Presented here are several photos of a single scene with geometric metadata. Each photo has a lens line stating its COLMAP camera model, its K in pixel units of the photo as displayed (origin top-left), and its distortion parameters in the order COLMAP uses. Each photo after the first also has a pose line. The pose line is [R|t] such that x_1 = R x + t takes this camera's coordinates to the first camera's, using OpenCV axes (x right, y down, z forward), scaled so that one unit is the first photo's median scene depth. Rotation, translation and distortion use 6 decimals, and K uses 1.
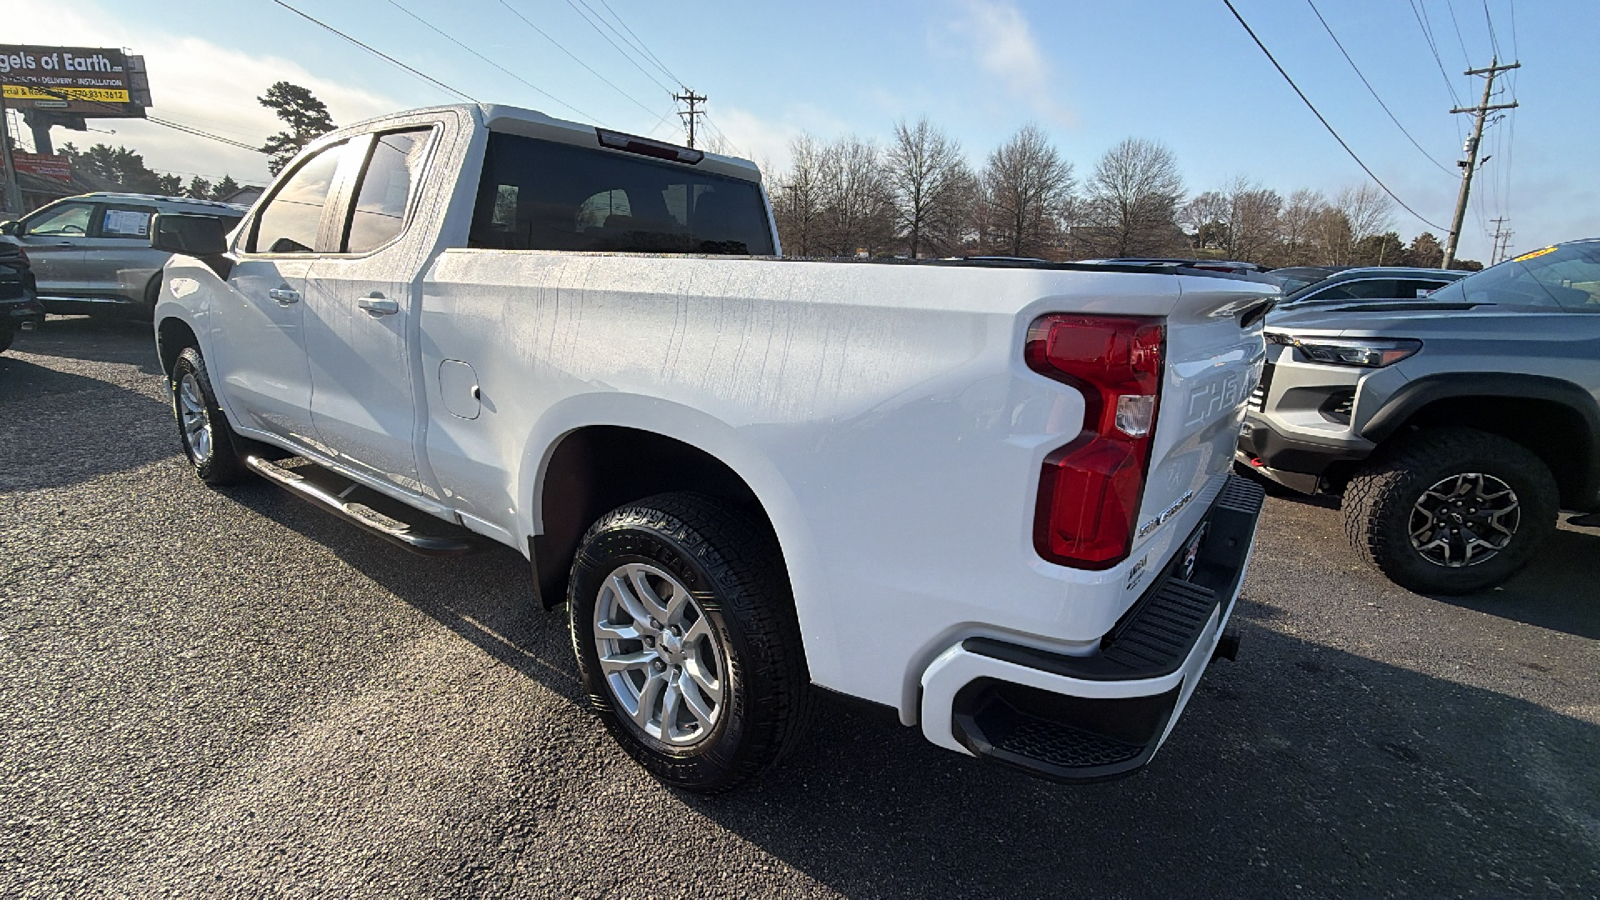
lens RADIAL K [[720.2, 0, 800.0], [0, 720.2, 450.0], [0, 0, 1]] dist [-0.000154, -0.000063]
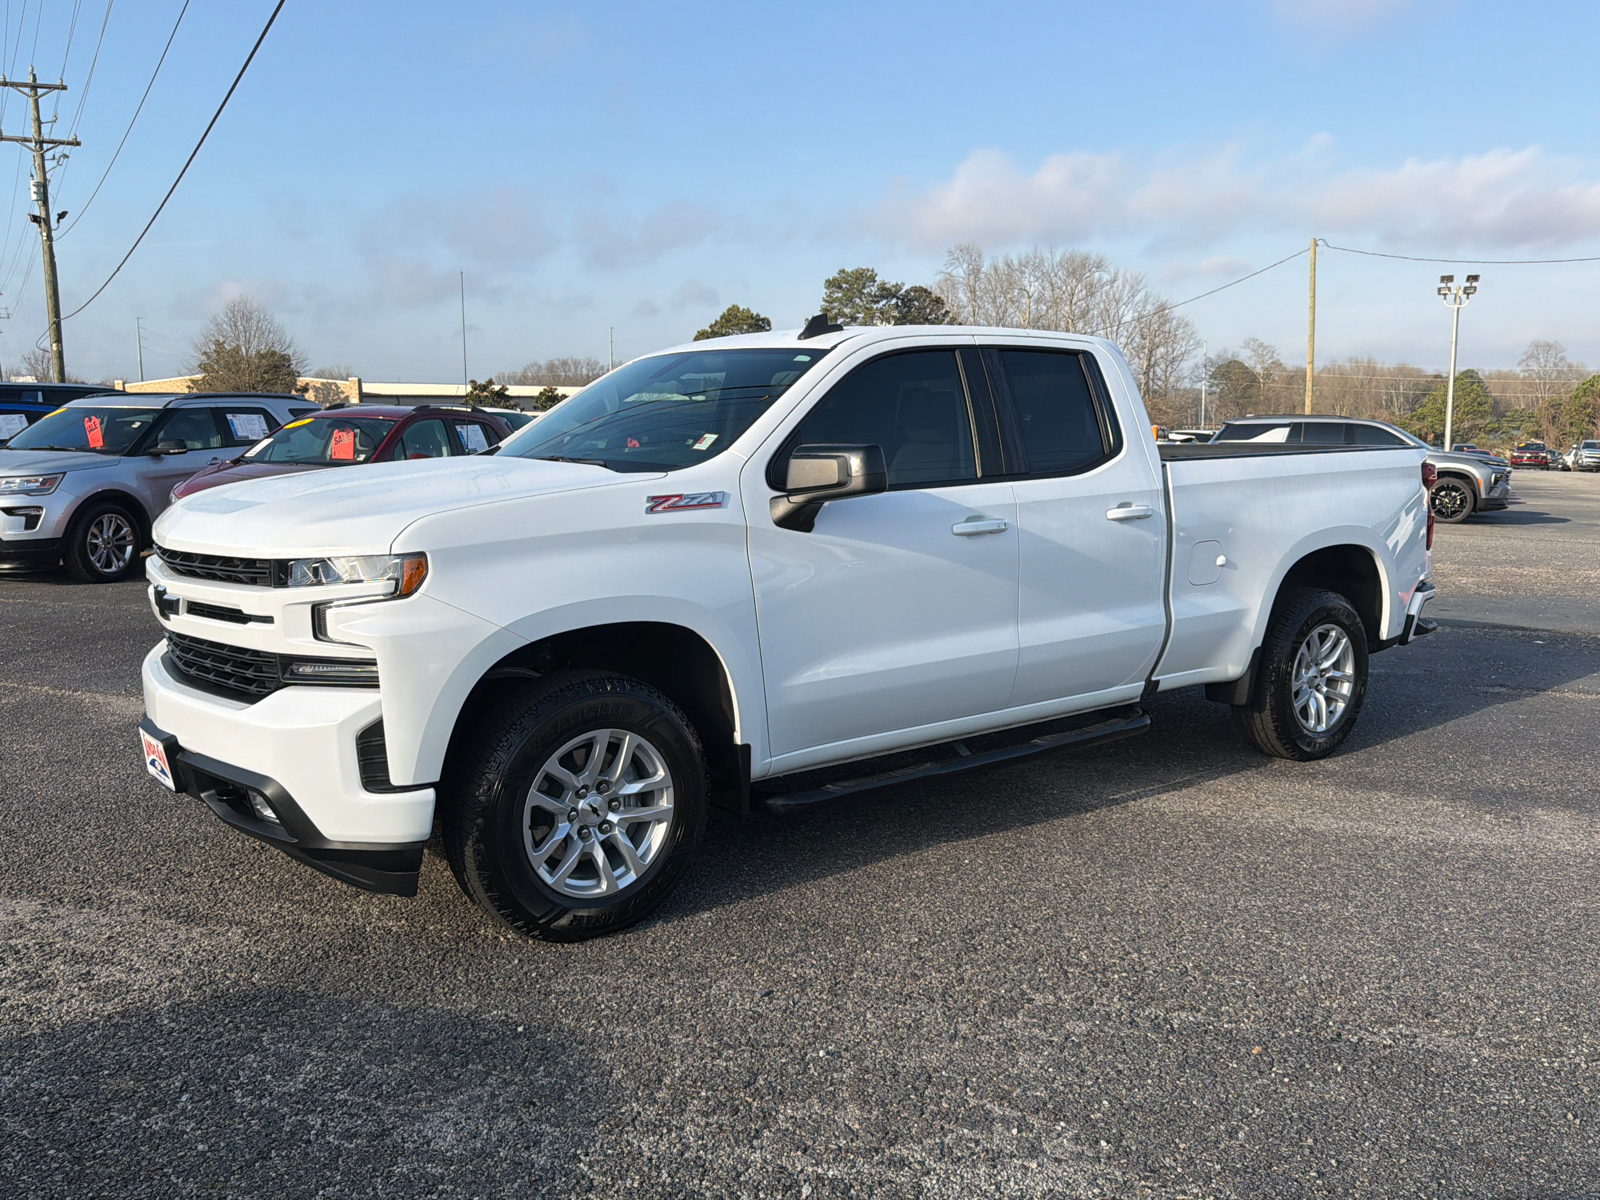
lens RADIAL K [[1353.9, 0, 800.0], [0, 1353.9, 600.0], [0, 0, 1]] dist [0.135501, -0.218267]
pose [[0.258584, -0.171438, 0.950654, -0.162306], [0.246360, 0.963287, 0.106705, -0.025187], [-0.934046, 0.206611, 0.291326, 0.053620]]
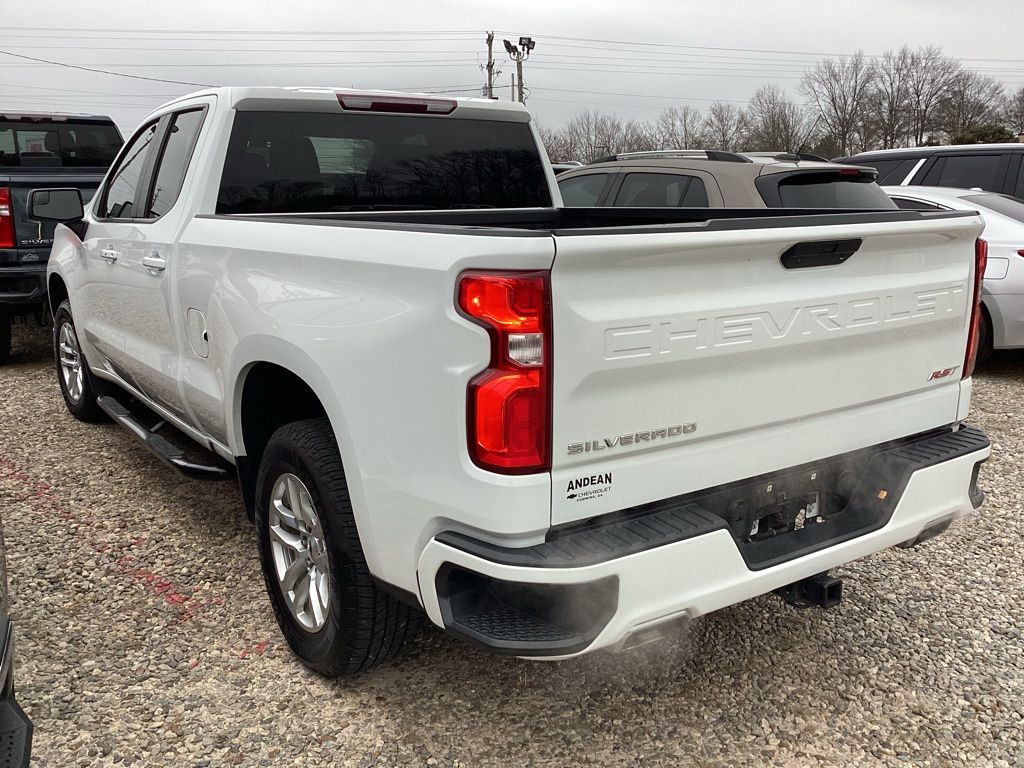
lens RADIAL K [[937.6, 0, 512.0], [0, 937.6, 384.0], [0, 0, 1]] dist [0.140545, -0.301571]
pose [[0.944613, 0.017935, -0.327697, 0.026769], [-0.030560, 0.998974, -0.033418, 0.001877], [0.326761, 0.041582, 0.944192, -0.015237]]
